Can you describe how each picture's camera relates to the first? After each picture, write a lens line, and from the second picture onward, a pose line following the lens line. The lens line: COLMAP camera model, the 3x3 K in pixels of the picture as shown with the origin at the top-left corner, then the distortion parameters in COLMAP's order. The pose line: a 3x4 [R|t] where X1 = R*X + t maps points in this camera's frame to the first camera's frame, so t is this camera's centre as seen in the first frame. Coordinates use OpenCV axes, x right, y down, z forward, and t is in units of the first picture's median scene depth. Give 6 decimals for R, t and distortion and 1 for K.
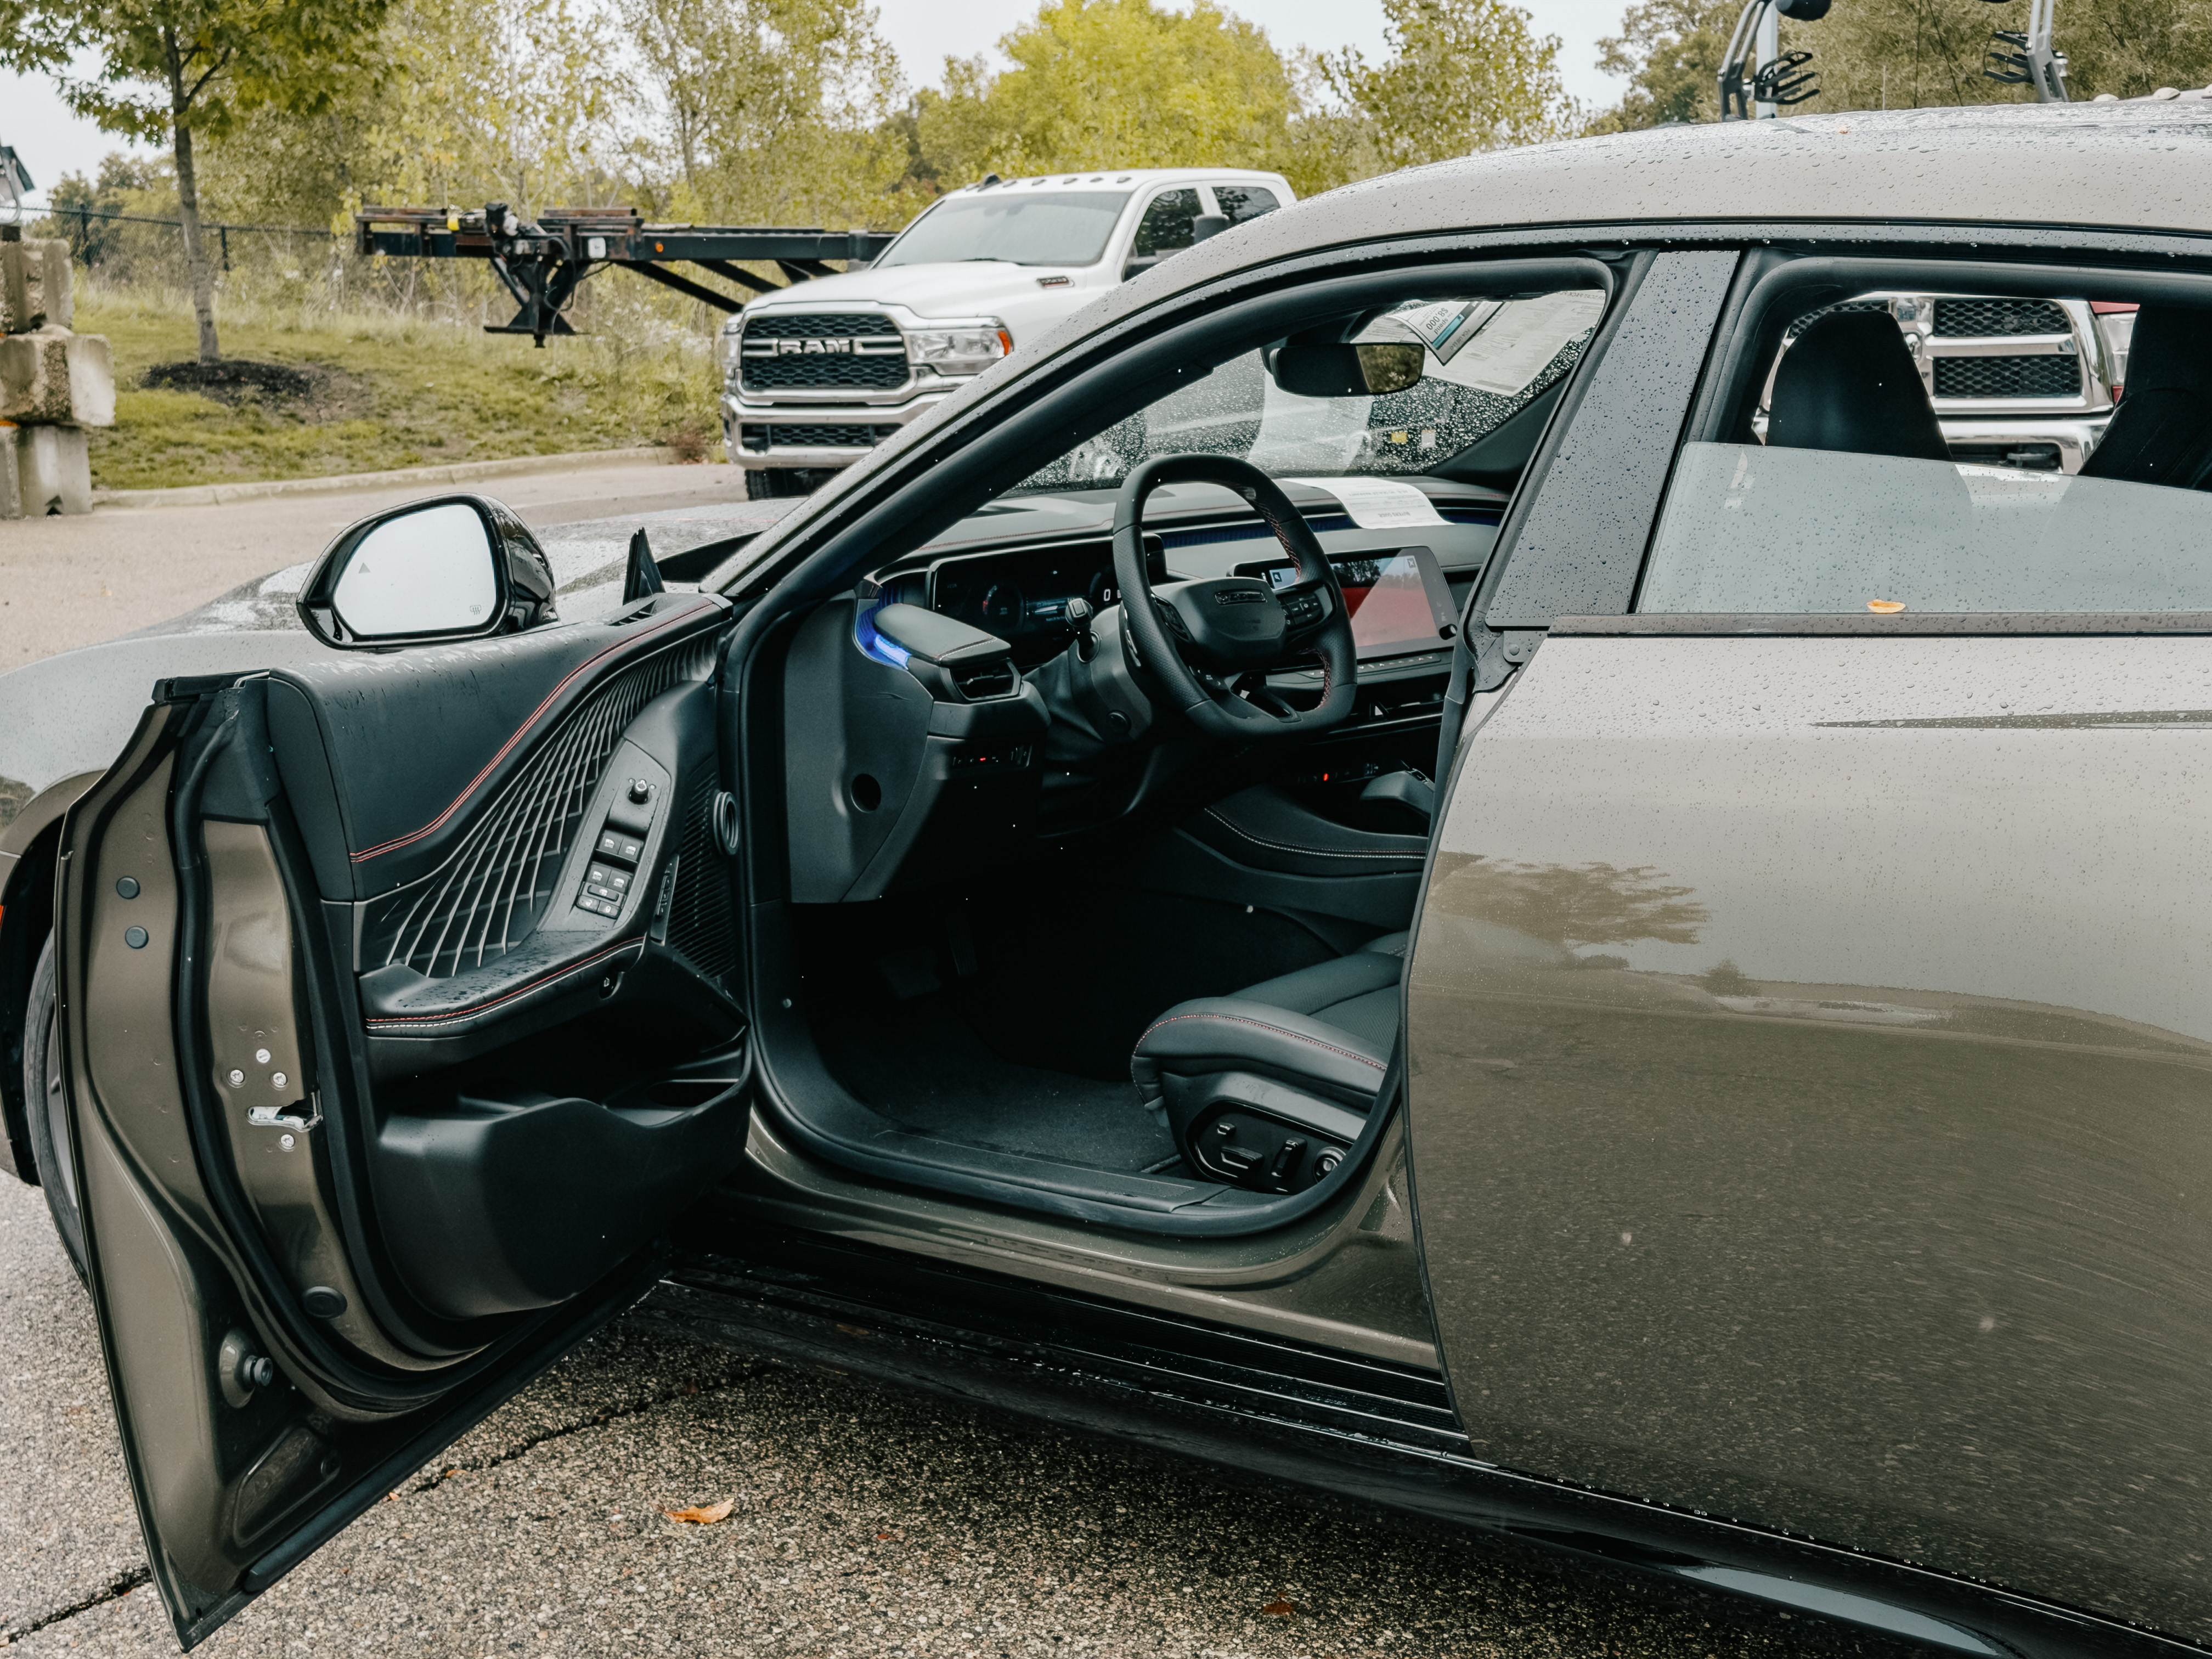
lens RADIAL K [[3089.8, 0, 1109.0], [0, 3089.8, 829.2], [0, 0, 1]] dist [0.094422, 0.000000]
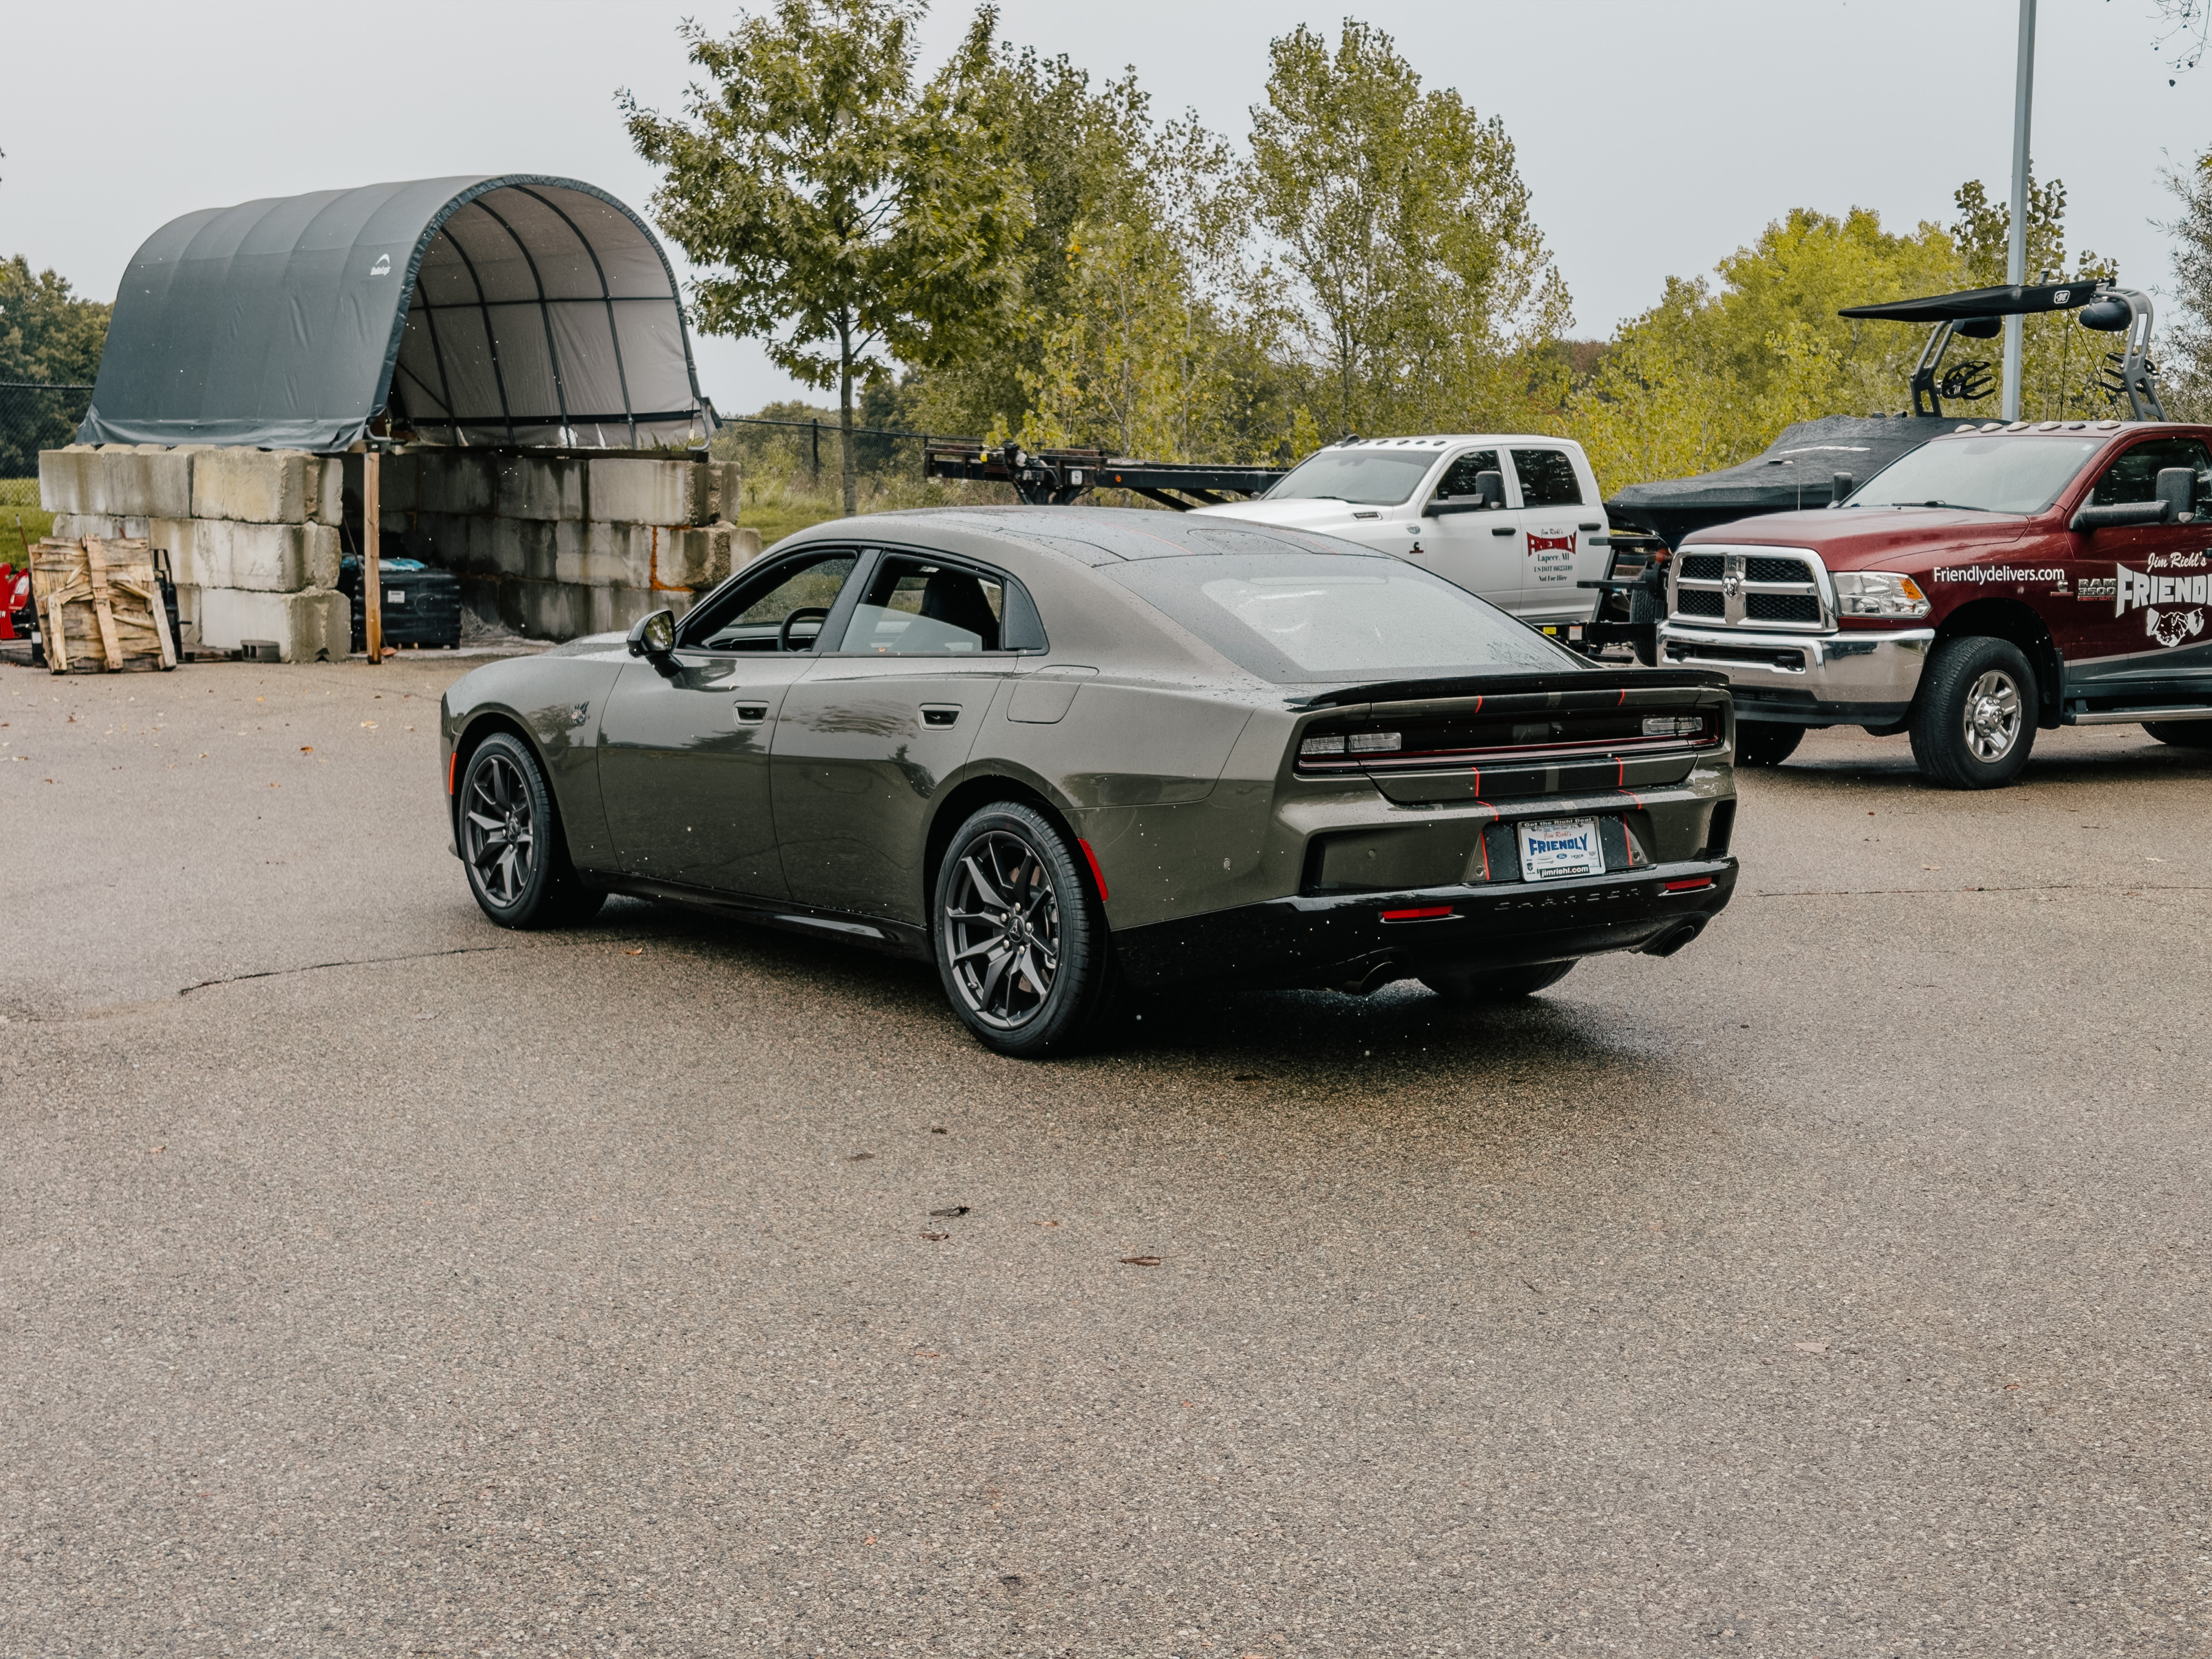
lens RADIAL K [[3089.8, 0, 1100.9], [0, 3089.8, 827.2], [0, 0, 1]] dist [0.094422, 0.000000]
pose [[0.967744, 0.060182, -0.244642, 0.153159], [-0.075288, 0.995760, -0.052863, 0.032611], [0.240423, 0.069577, 0.968171, -0.261914]]
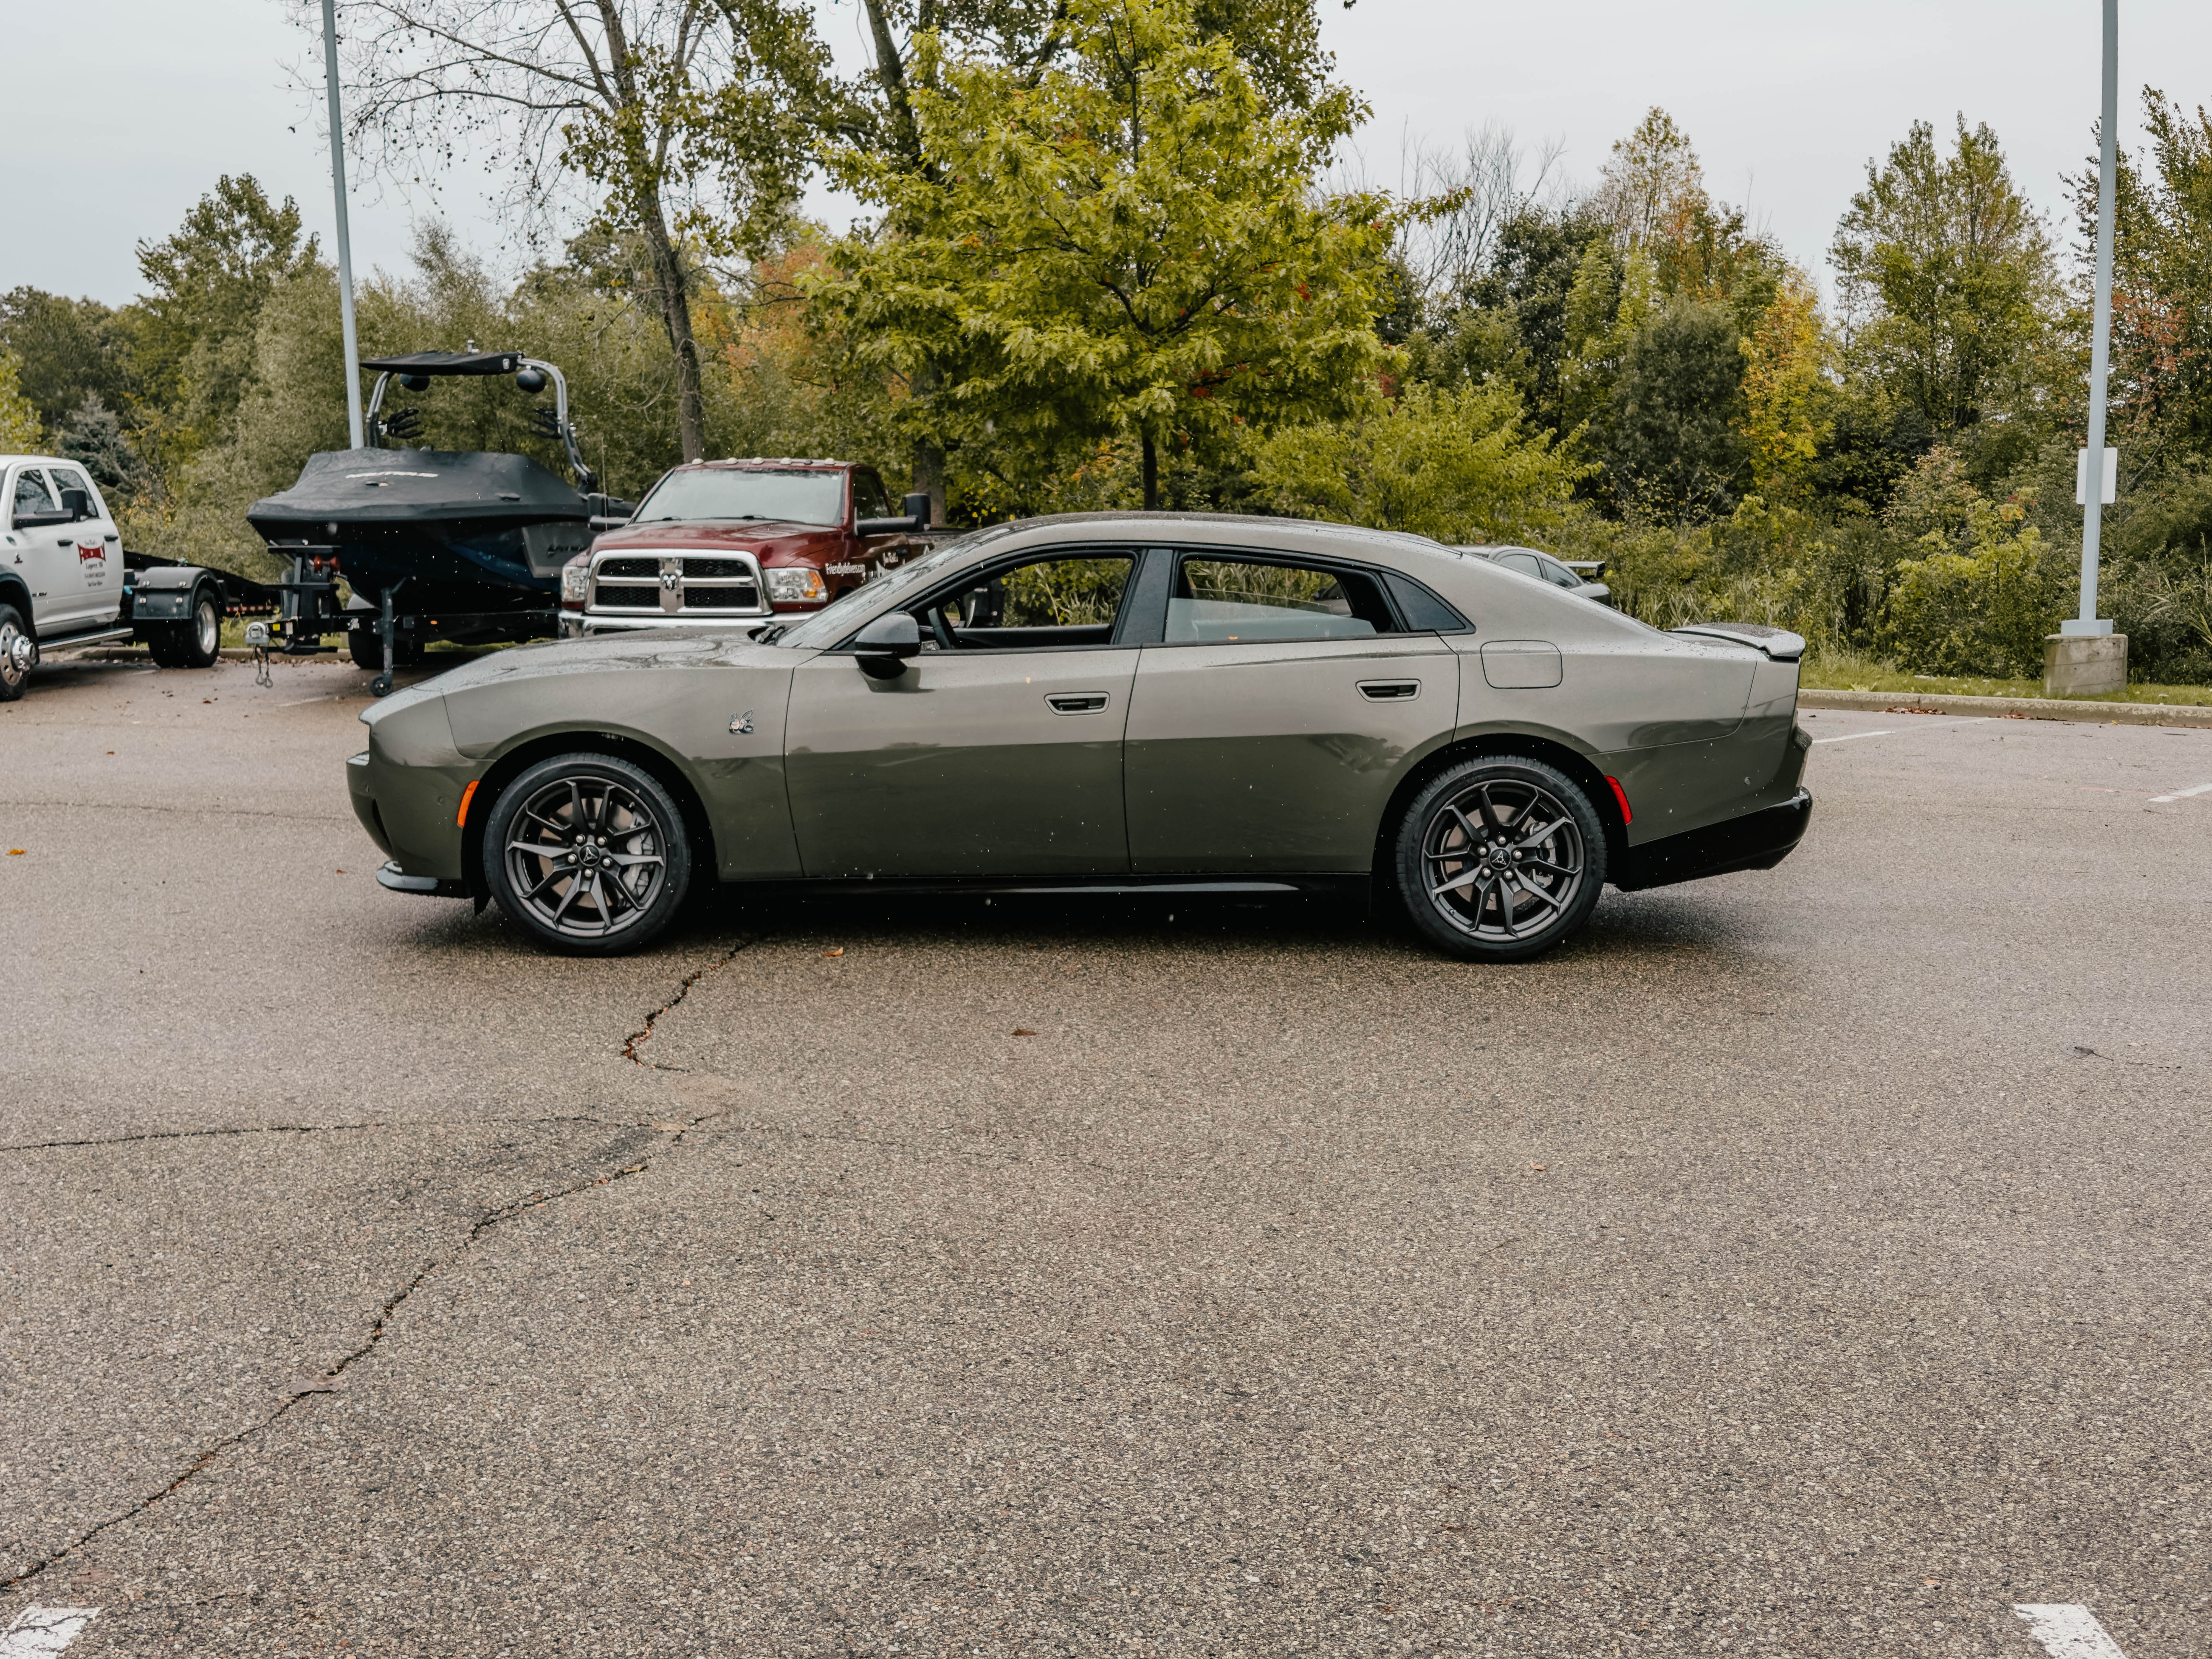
lens RADIAL K [[2222.5, 0, 1106.4], [0, 2222.5, 826.6], [0, 0, 1]] dist [0.022133, 0.000000]
pose [[0.801944, -0.048393, 0.595436, -0.168385], [0.076365, 0.996841, -0.021833, 0.023708], [-0.592499, 0.062979, 0.803106, -0.131711]]
